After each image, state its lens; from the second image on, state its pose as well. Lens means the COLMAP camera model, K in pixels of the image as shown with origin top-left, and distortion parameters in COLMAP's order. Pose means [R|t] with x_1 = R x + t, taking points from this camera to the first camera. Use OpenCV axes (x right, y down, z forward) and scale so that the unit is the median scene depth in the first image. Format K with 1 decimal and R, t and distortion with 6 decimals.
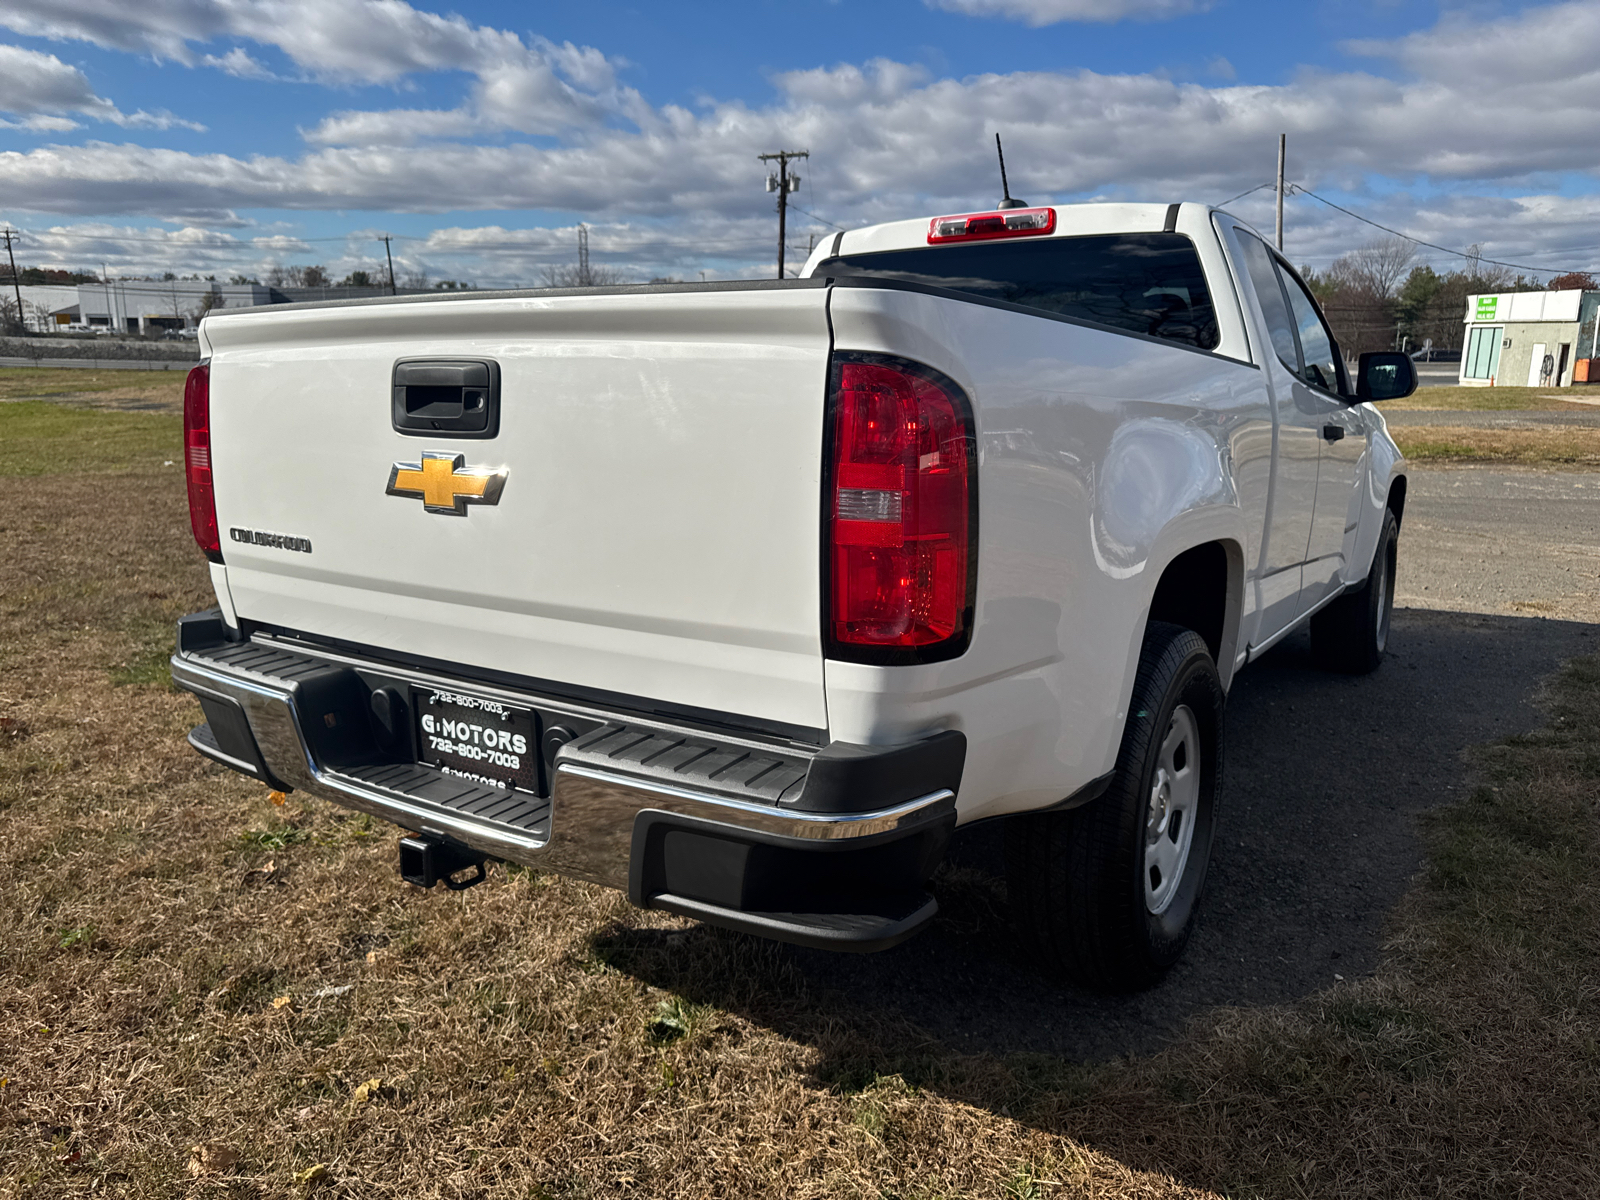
lens RADIAL K [[1142.5, 0, 801.5], [0, 1142.5, 604.4], [0, 0, 1]] dist [0.021022, -0.011713]
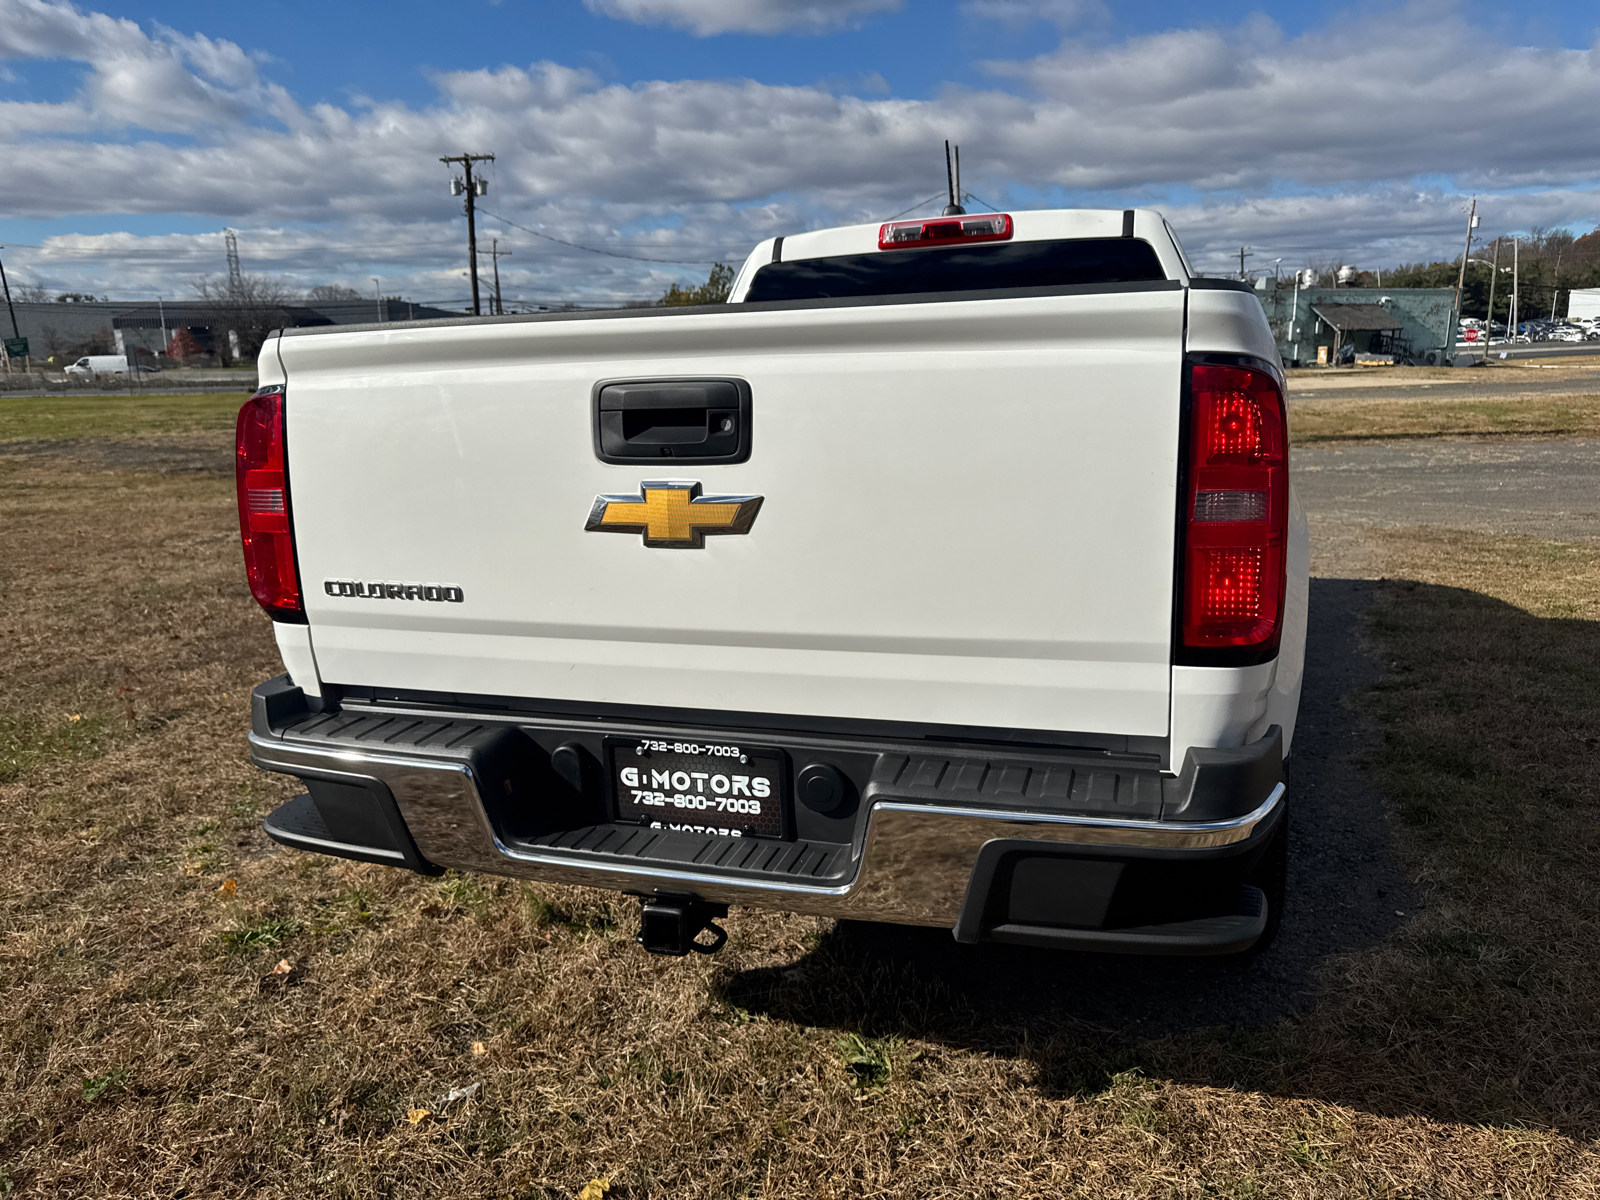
lens RADIAL K [[1145.5, 0, 789.9], [0, 1145.5, 601.7], [0, 0, 1]] dist [0.037168, -0.041385]
pose [[0.967809, -0.078929, 0.238990, -0.410988], [0.080911, 0.996720, 0.001523, -0.026688], [-0.238326, 0.017863, 0.971021, 0.077715]]
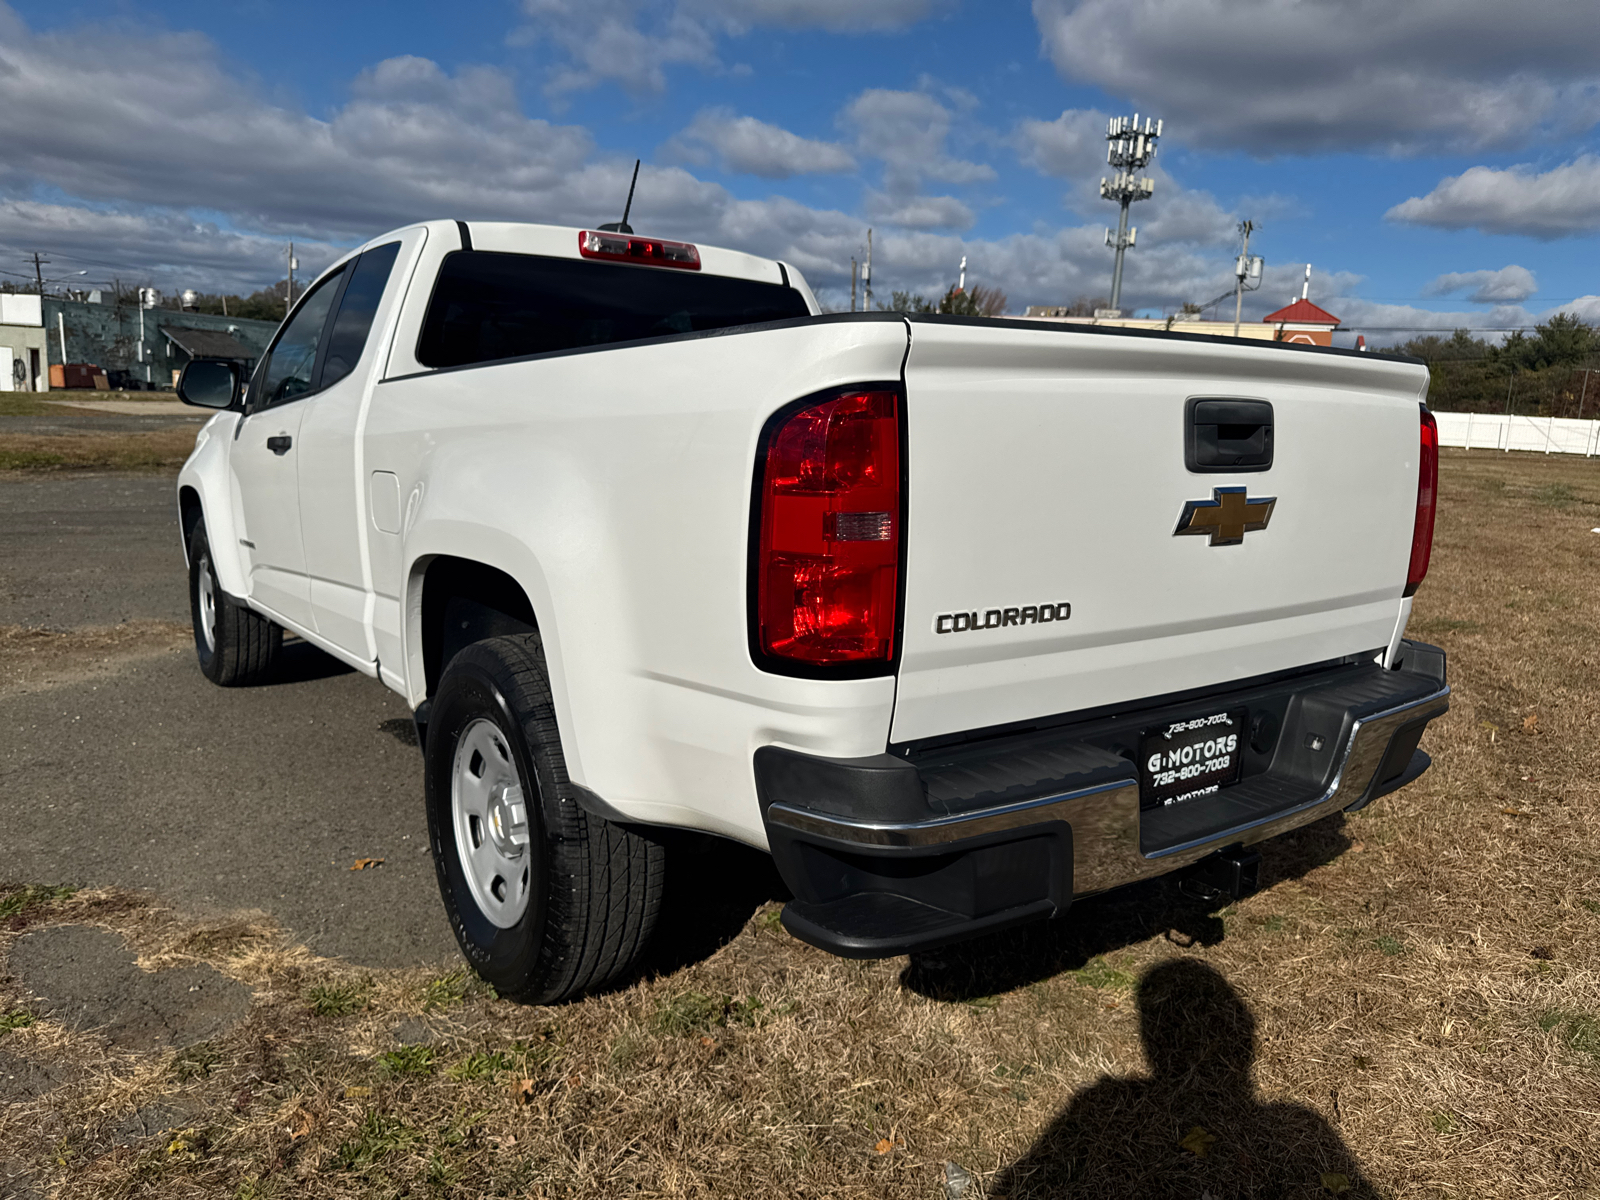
lens RADIAL K [[1151.4, 0, 798.7], [0, 1151.4, 595.0], [0, 0, 1]] dist [0.021501, -0.029811]
pose [[0.358871, -0.145122, 0.922037, -1.331634], [0.155658, 0.983311, 0.094182, -0.179692], [-0.920316, 0.109723, 0.375471, 0.895755]]
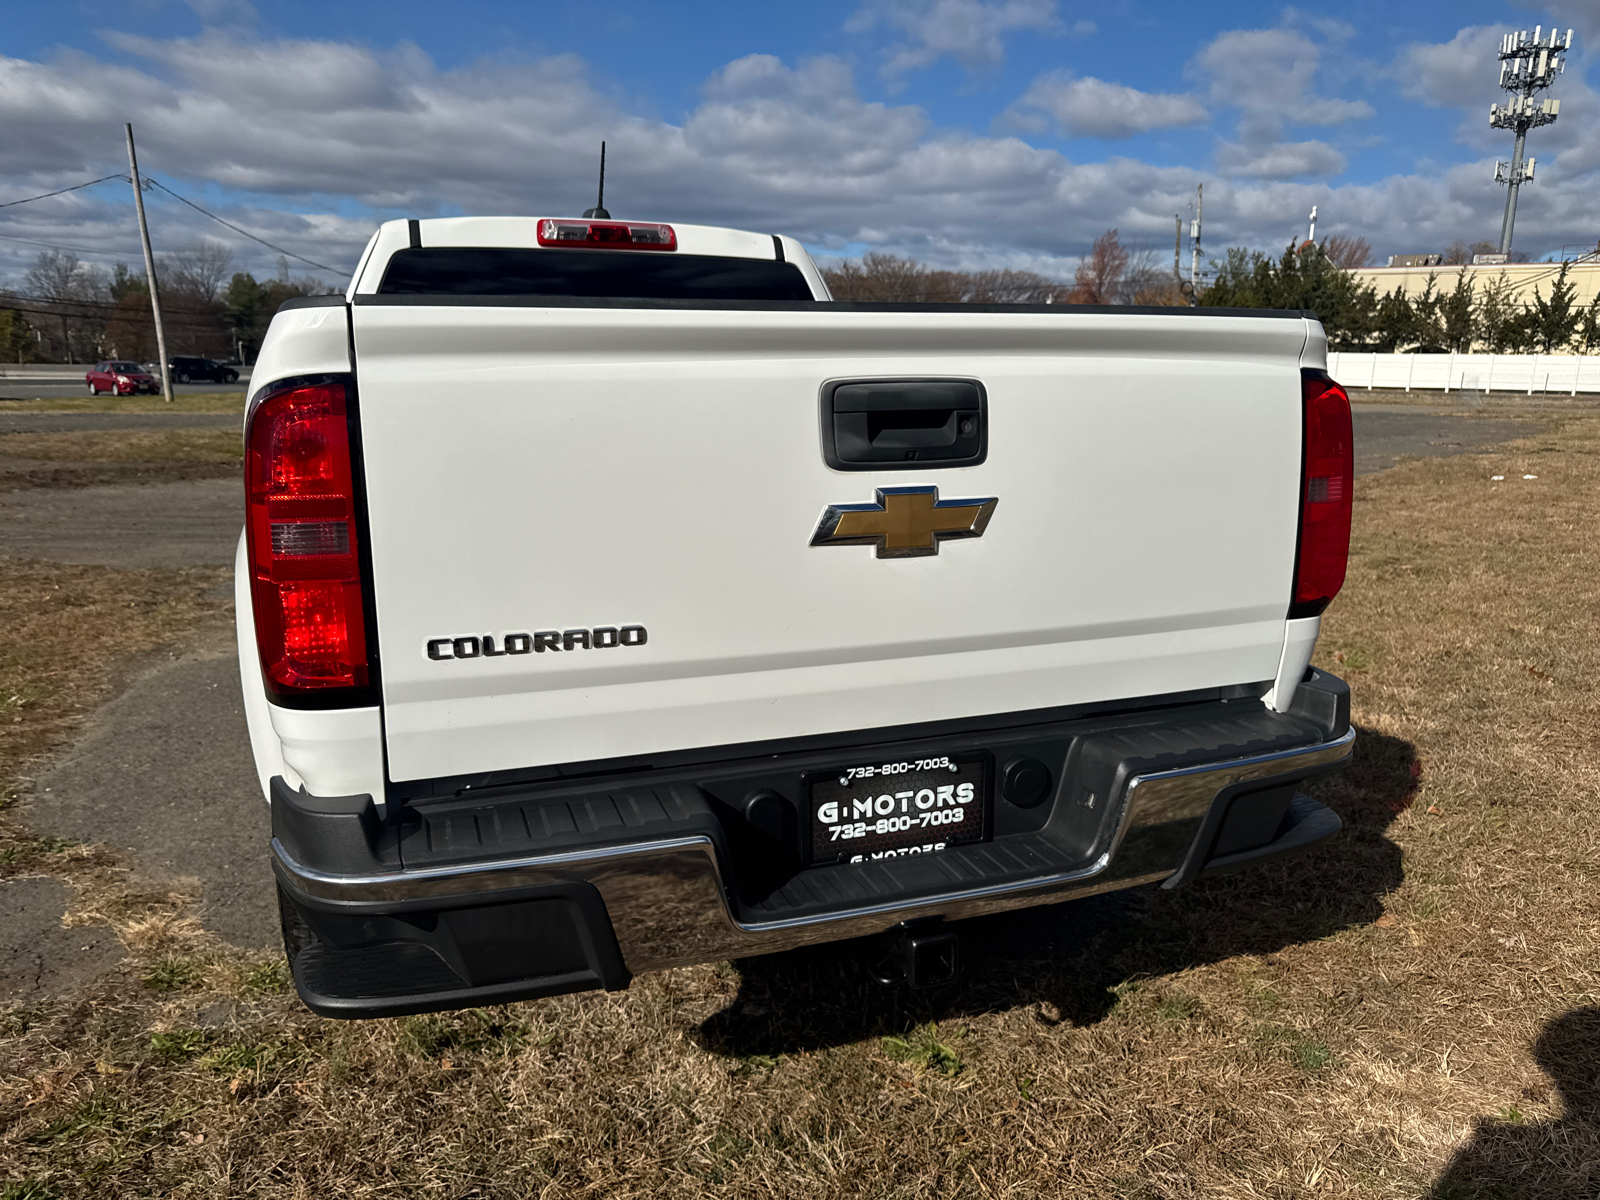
lens RADIAL K [[1145.5, 0, 789.9], [0, 1145.5, 601.7], [0, 0, 1]] dist [0.037168, -0.041385]
pose [[0.607956, -0.157575, 0.778177, -0.970955], [0.162864, 0.984017, 0.072017, -0.112671], [-0.777087, 0.082953, 0.623902, 0.489211]]
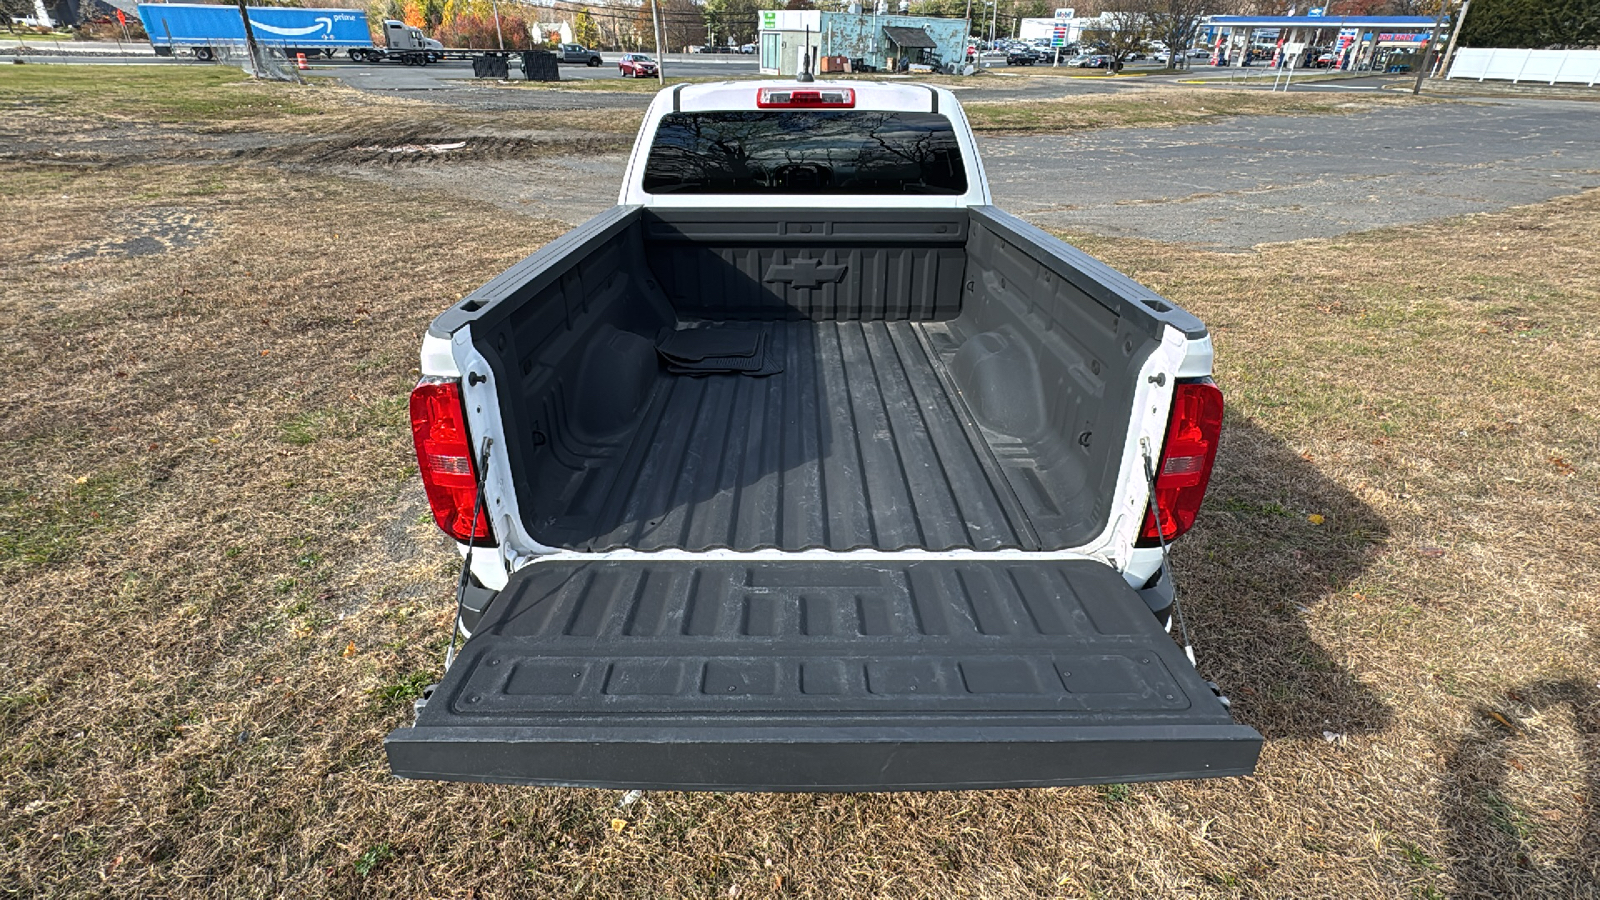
lens RADIAL K [[733.2, 0, 797.8], [0, 733.2, 453.5], [0, 0, 1]] dist [0.001675, 0.000953]
pose [[0.836870, -0.259511, 0.481977, -0.663662], [0.106400, 0.940806, 0.321812, -0.365732], [-0.536961, -0.218032, 0.814945, 0.320103]]
